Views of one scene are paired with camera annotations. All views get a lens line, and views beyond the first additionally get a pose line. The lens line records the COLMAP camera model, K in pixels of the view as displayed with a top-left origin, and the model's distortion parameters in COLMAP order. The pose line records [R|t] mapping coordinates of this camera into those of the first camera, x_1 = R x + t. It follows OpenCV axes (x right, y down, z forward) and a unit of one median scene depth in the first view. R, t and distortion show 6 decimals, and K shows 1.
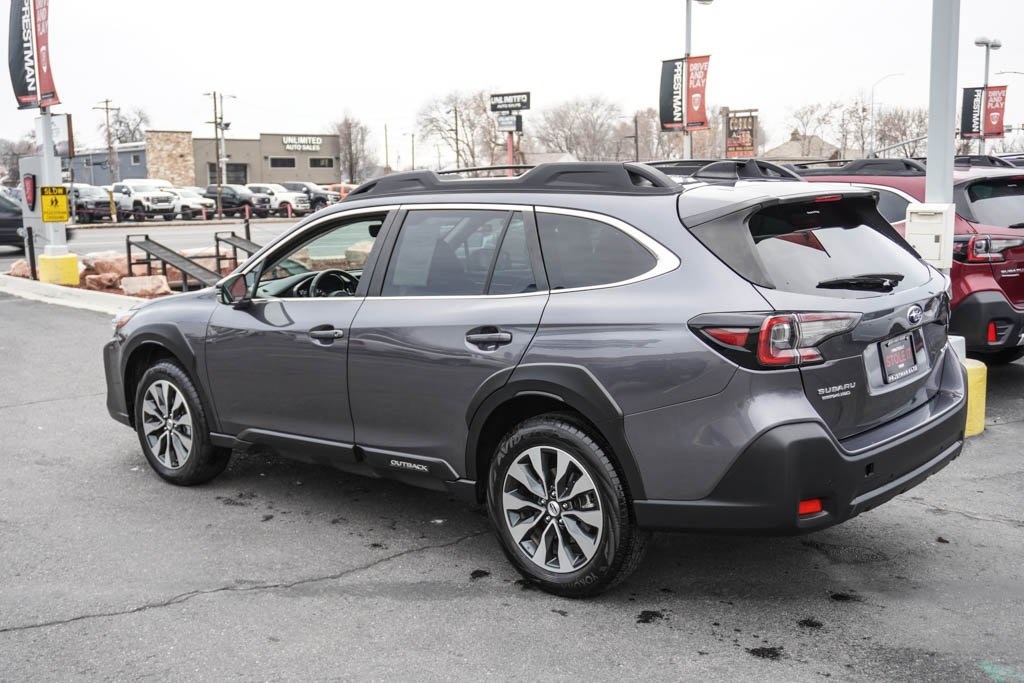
lens RADIAL K [[1110.4, 0, 518.9], [0, 1110.4, 341.2], [0, 0, 1]] dist [-0.004618, 0.000000]
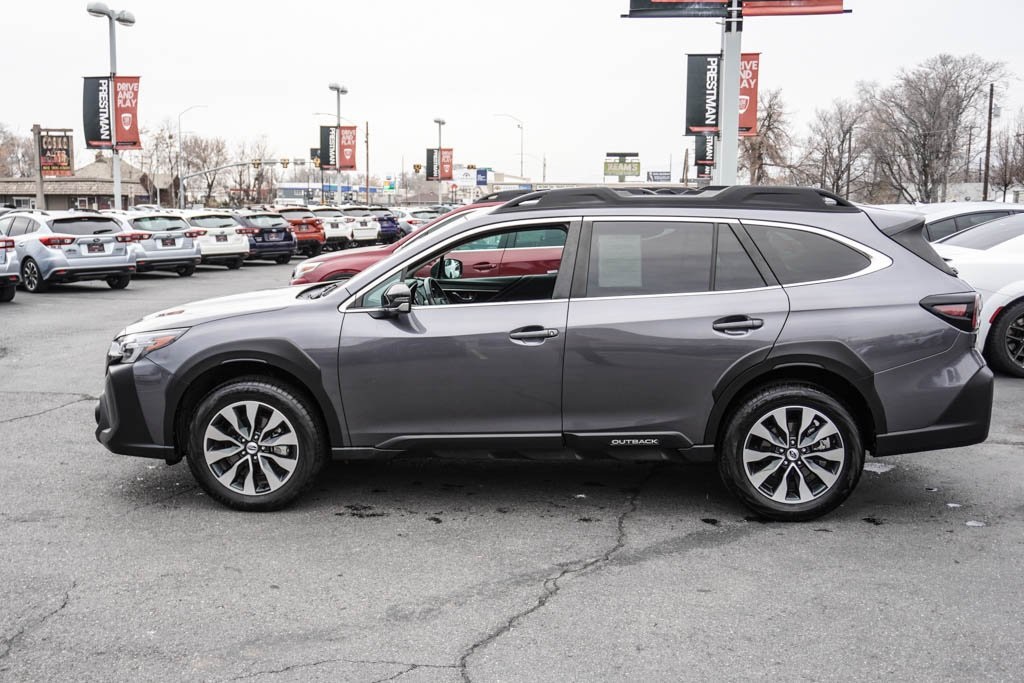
lens RADIAL K [[1041.8, 0, 515.3], [0, 1041.8, 343.0], [0, 0, 1]] dist [0.006431, 0.000000]
pose [[0.780477, -0.056276, 0.622647, -0.813622], [0.063470, 0.997927, 0.010637, -0.009728], [-0.621955, 0.031218, 0.782431, 0.211447]]
